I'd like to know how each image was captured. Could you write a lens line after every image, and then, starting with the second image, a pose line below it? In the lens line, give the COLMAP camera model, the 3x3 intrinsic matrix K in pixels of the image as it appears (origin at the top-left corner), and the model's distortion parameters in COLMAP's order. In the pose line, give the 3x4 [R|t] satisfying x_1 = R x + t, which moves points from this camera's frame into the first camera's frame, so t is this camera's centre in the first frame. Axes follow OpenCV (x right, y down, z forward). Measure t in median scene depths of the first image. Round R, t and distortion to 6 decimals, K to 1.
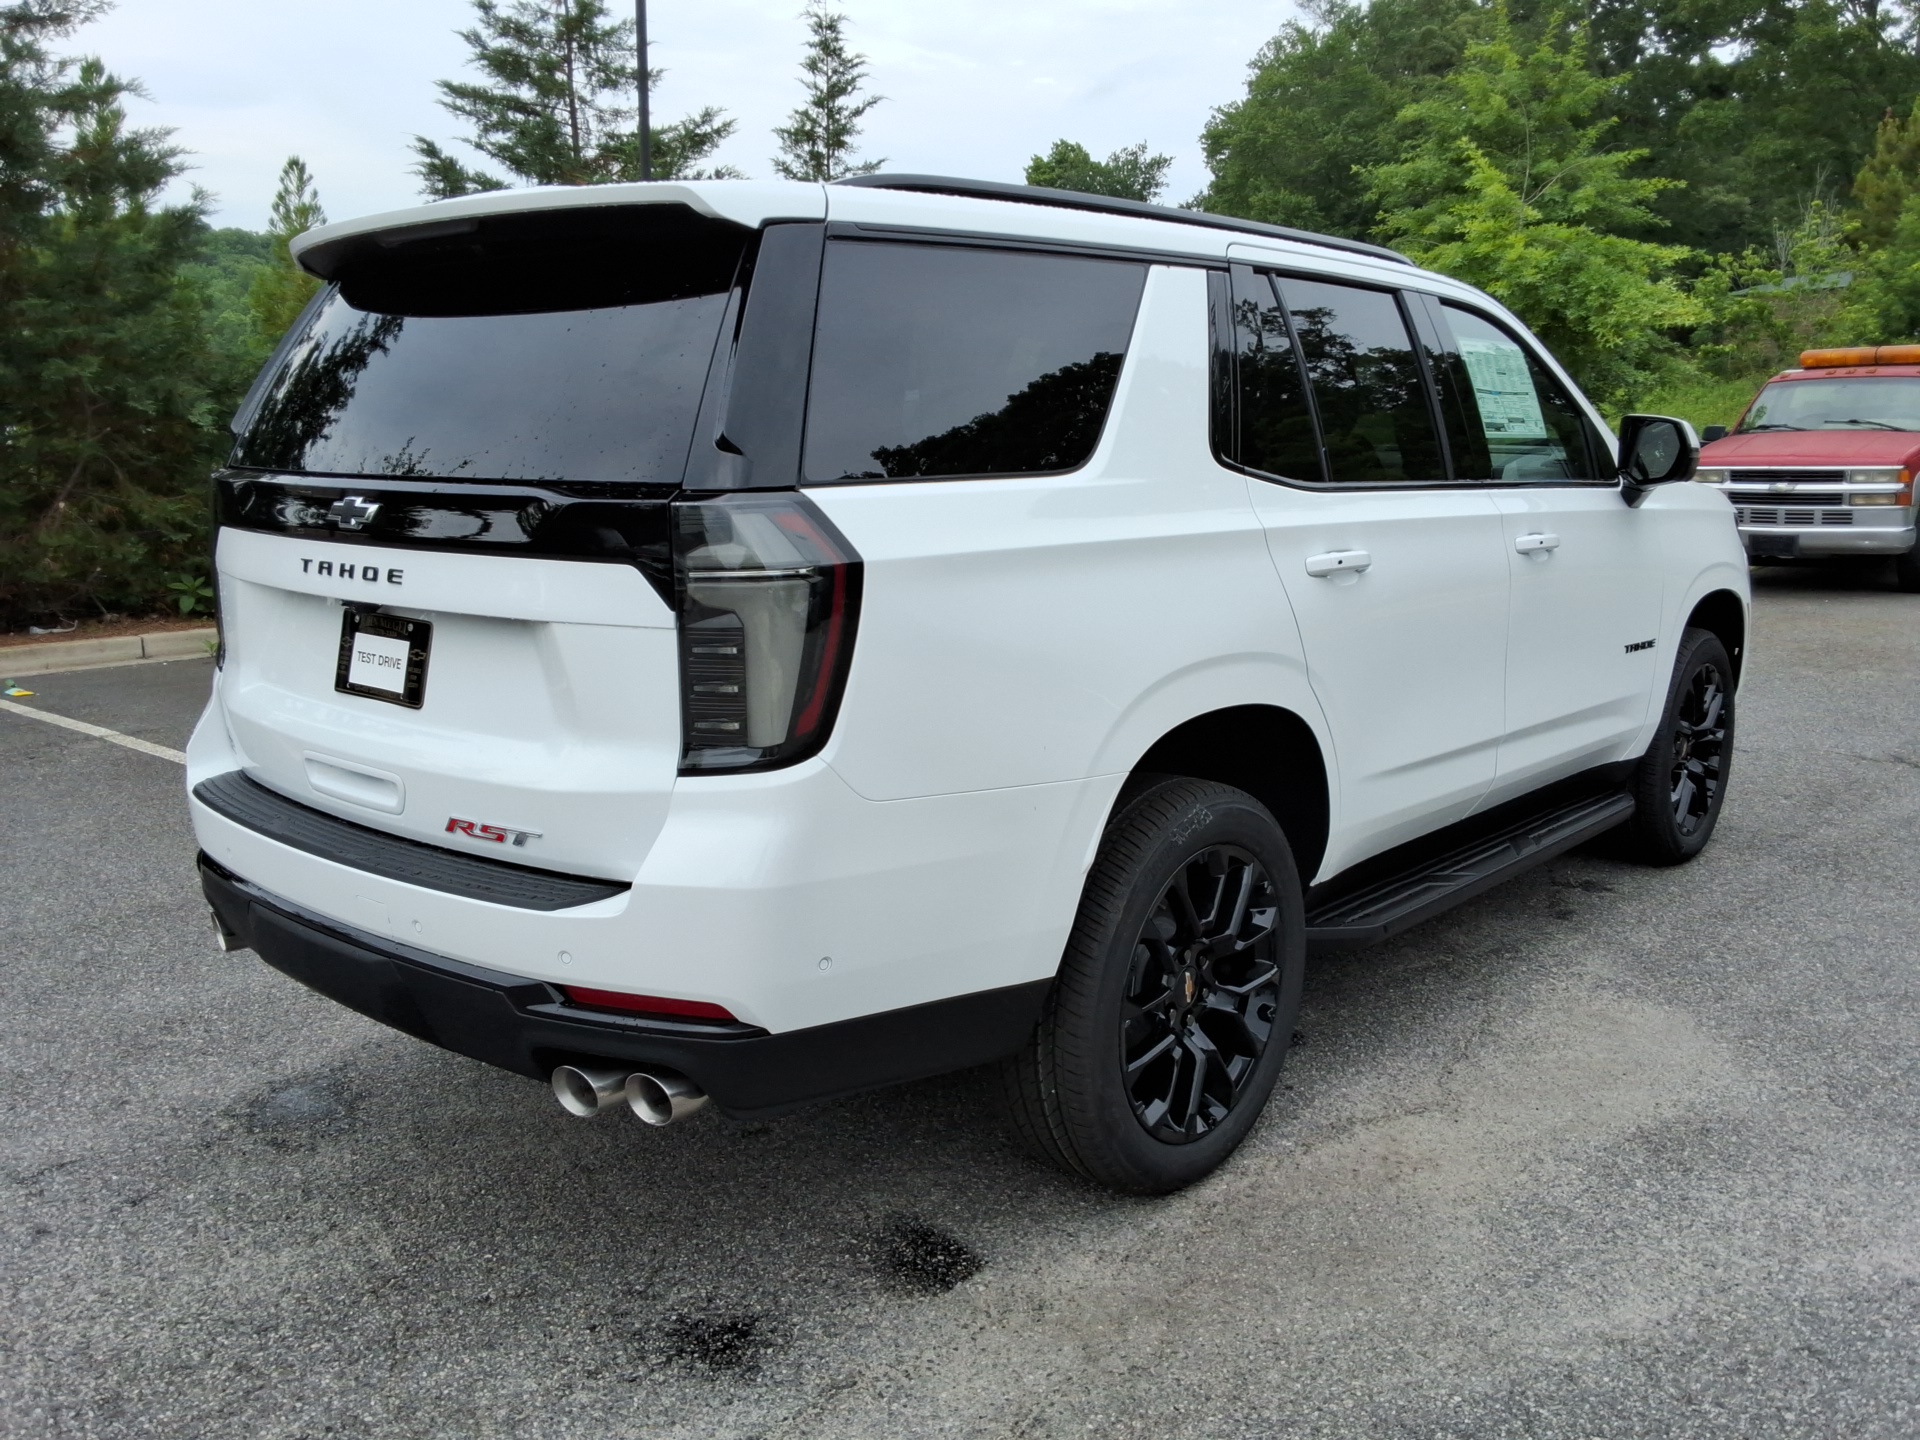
lens RADIAL K [[1550.2, 0, 977.1], [0, 1550.2, 703.5], [0, 0, 1]] dist [0.089334, -0.130367]
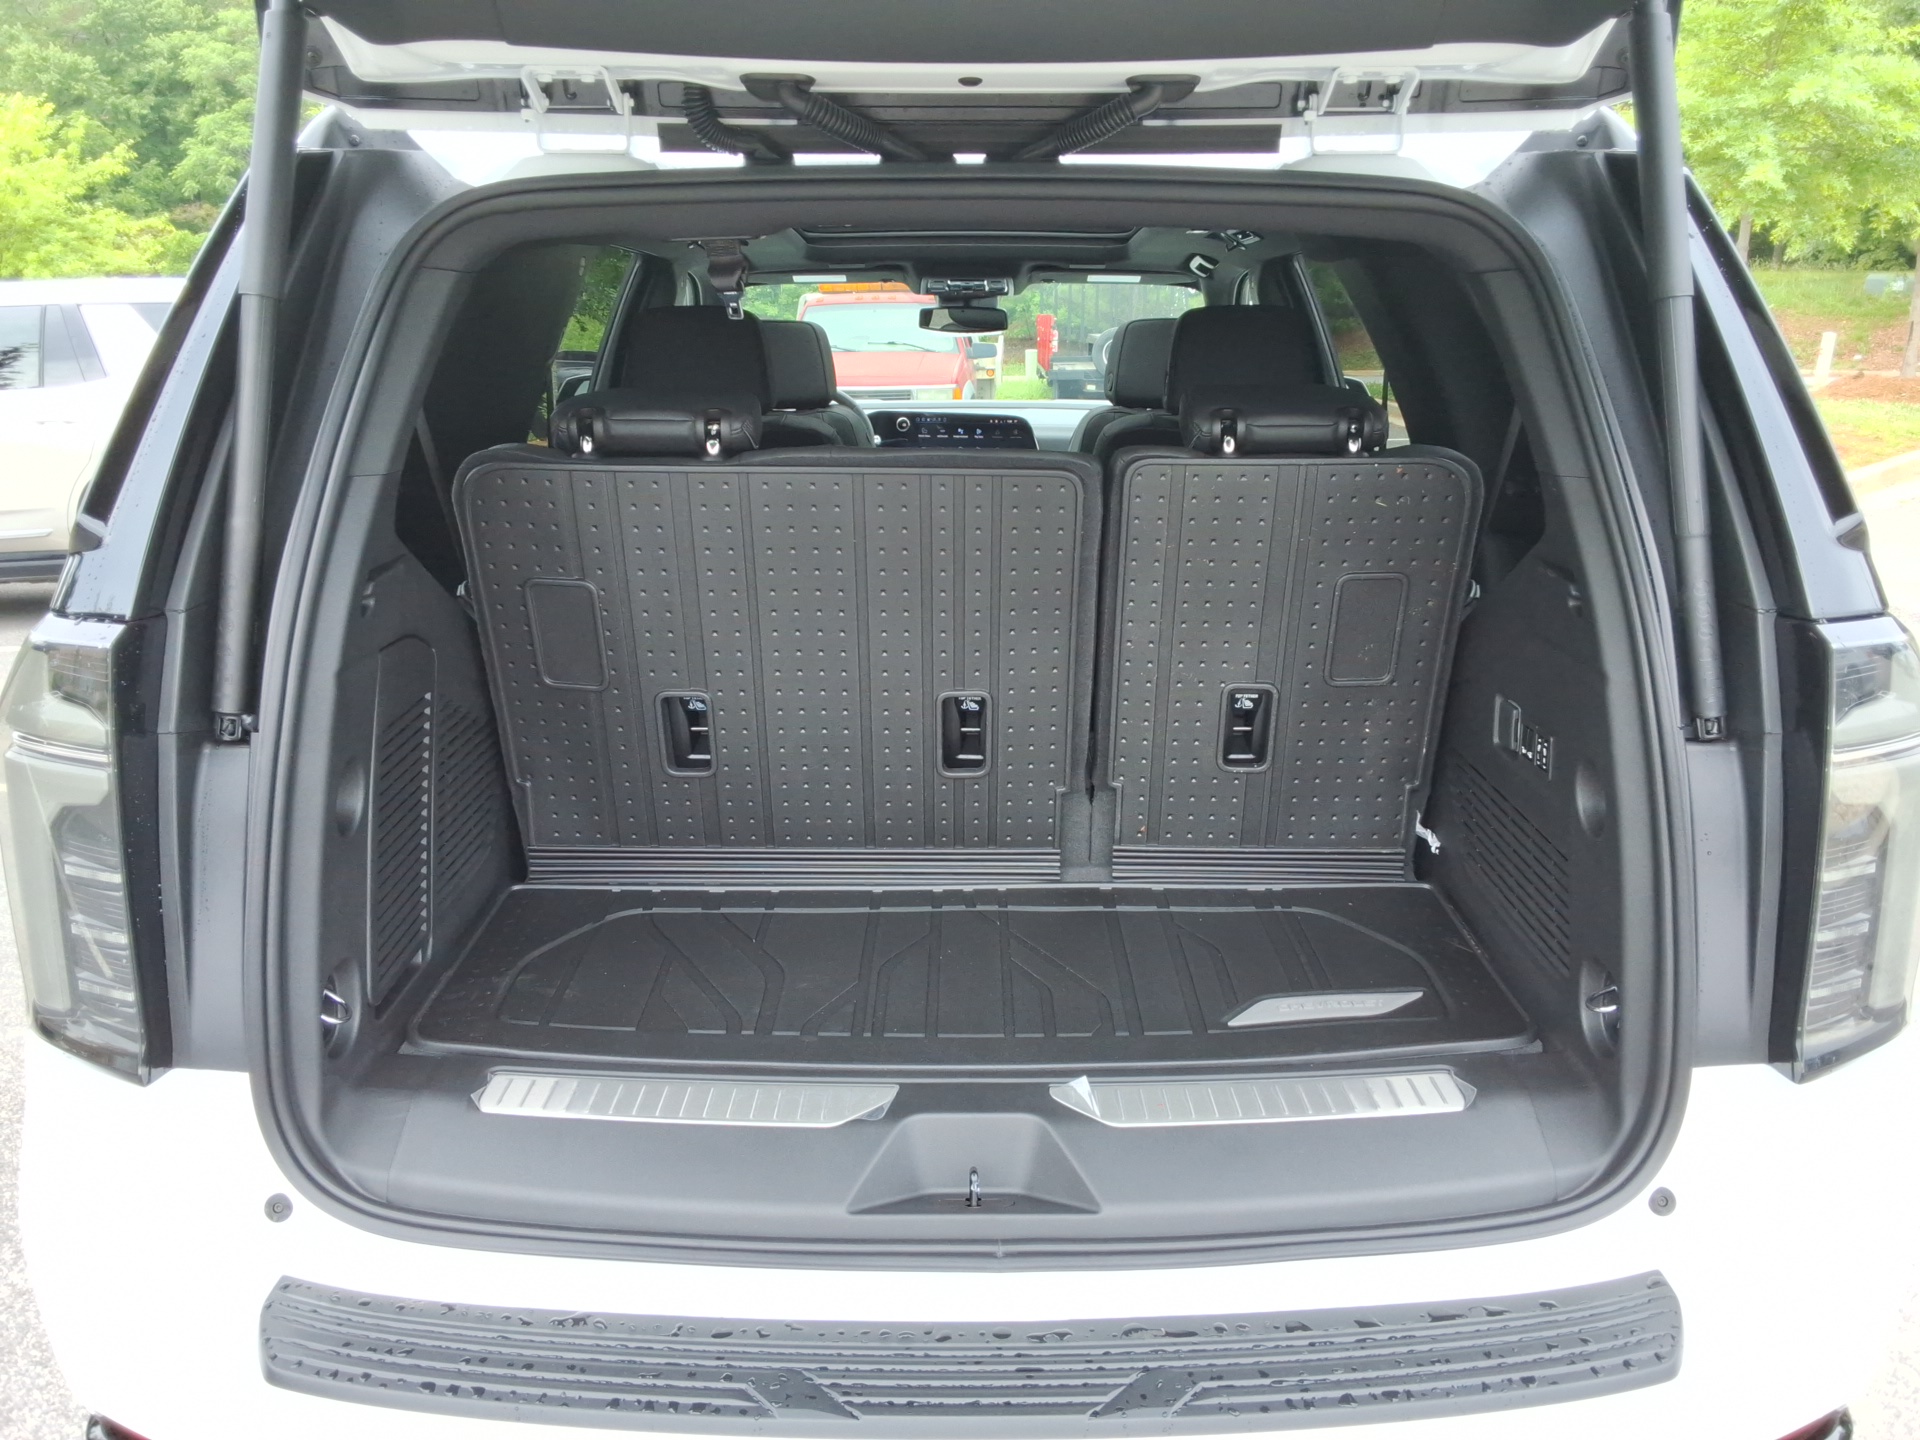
lens RADIAL K [[1550.2, 0, 959.8], [0, 1550.2, 734.2], [0, 0, 1]] dist [0.089334, -0.130367]
pose [[0.756980, -0.164541, 0.632382, -0.558070], [0.113394, 0.986172, 0.120859, -0.138961], [-0.643524, -0.019780, 0.765171, 0.507484]]
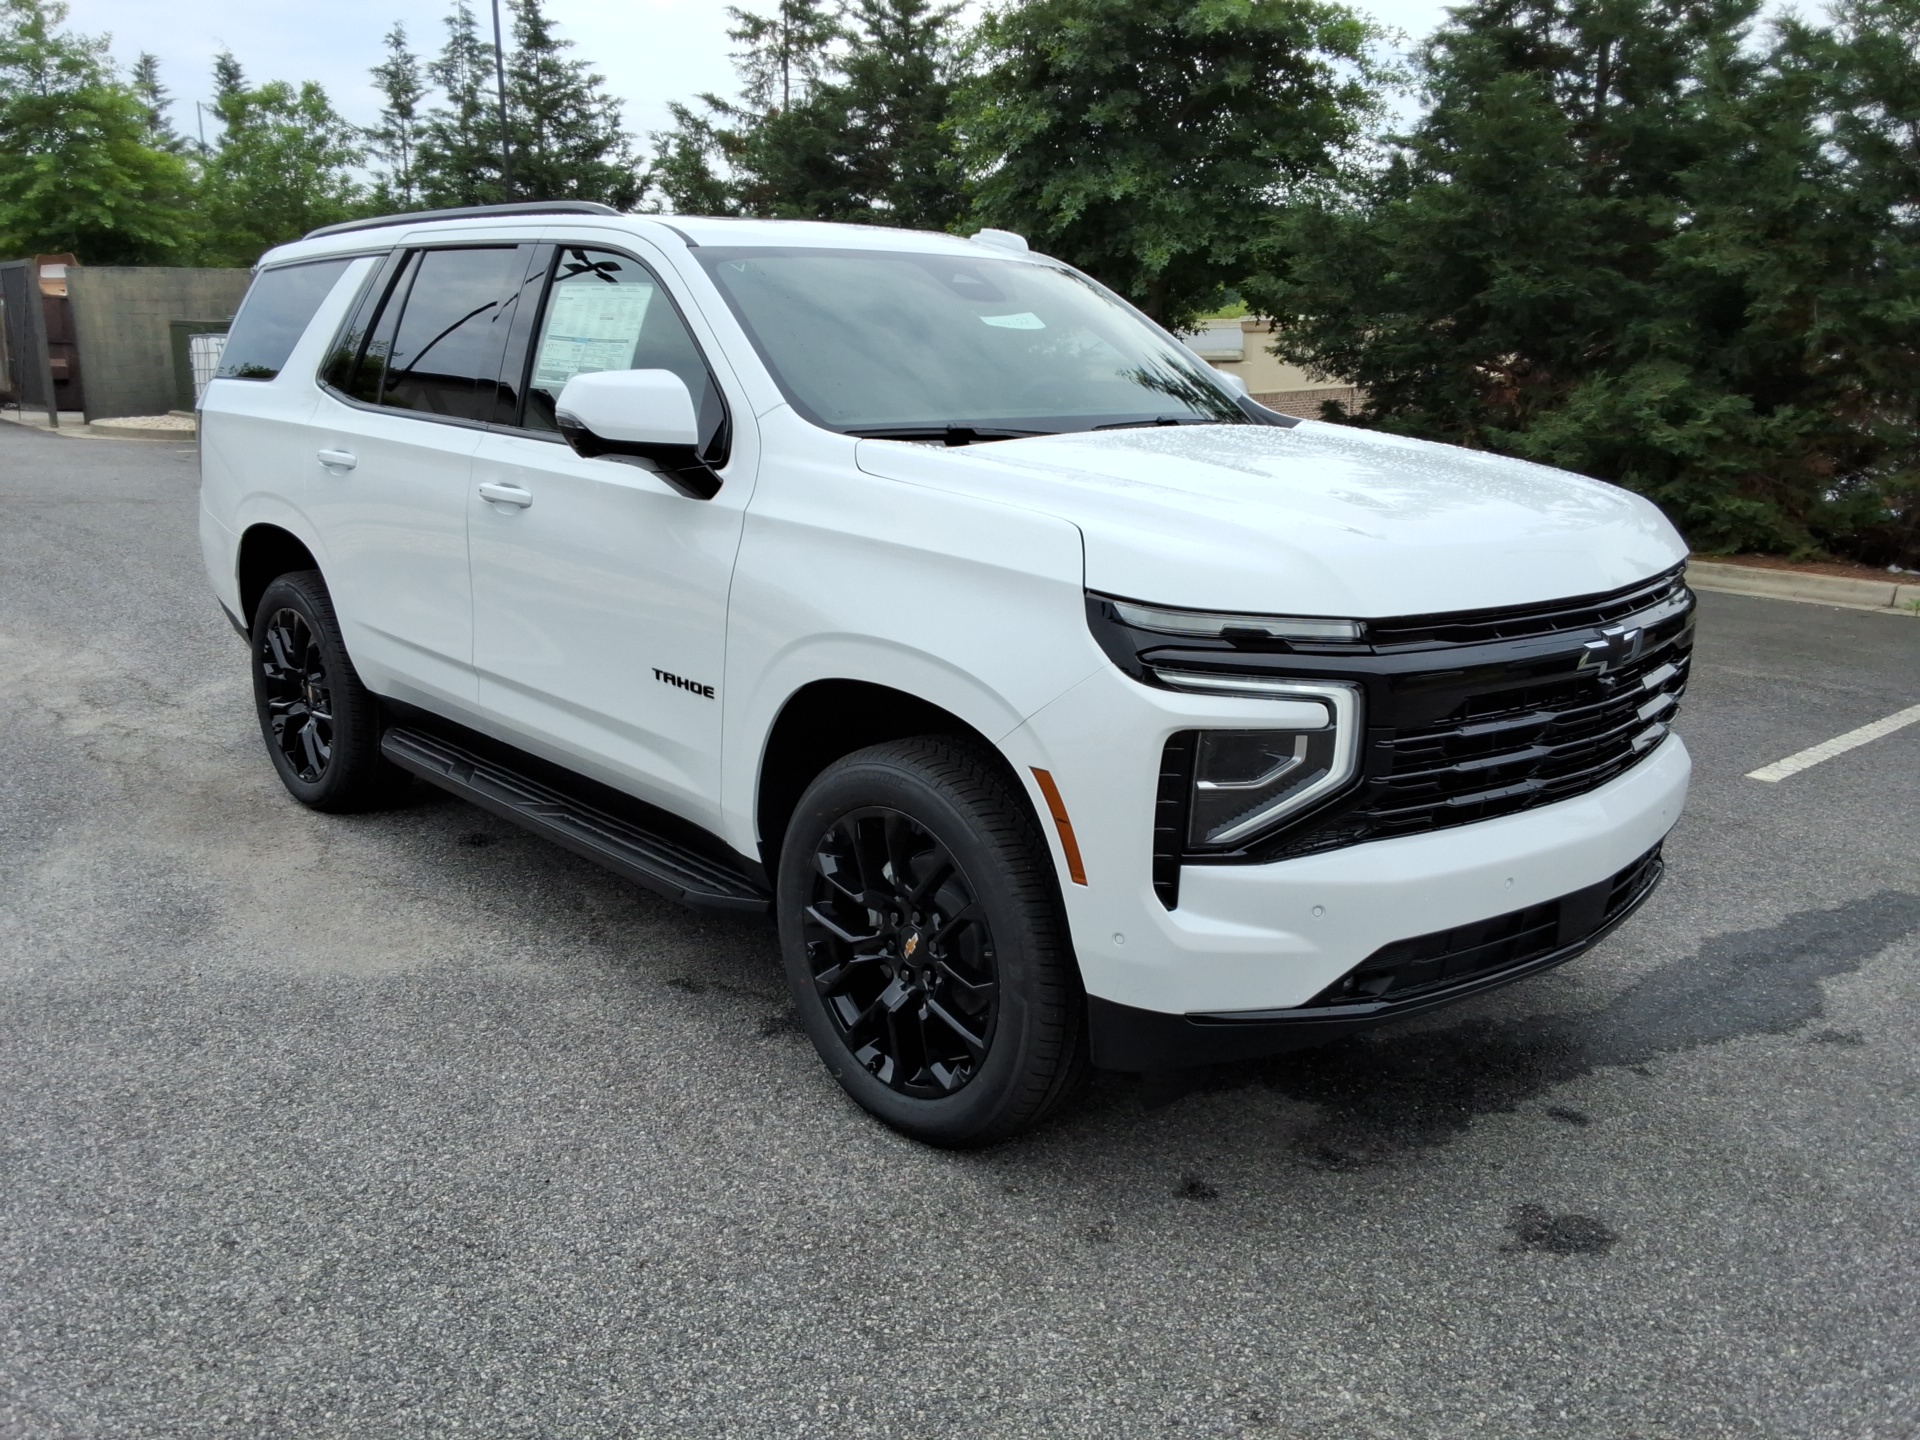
lens RADIAL K [[1550.2, 0, 966.3], [0, 1550.2, 709.4], [0, 0, 1]] dist [0.089334, -0.130367]
pose [[-0.081879, 0.230717, -0.969570, 1.598886], [-0.189369, 0.951512, 0.242412, -0.323578], [0.978486, 0.203455, -0.034218, 1.630496]]
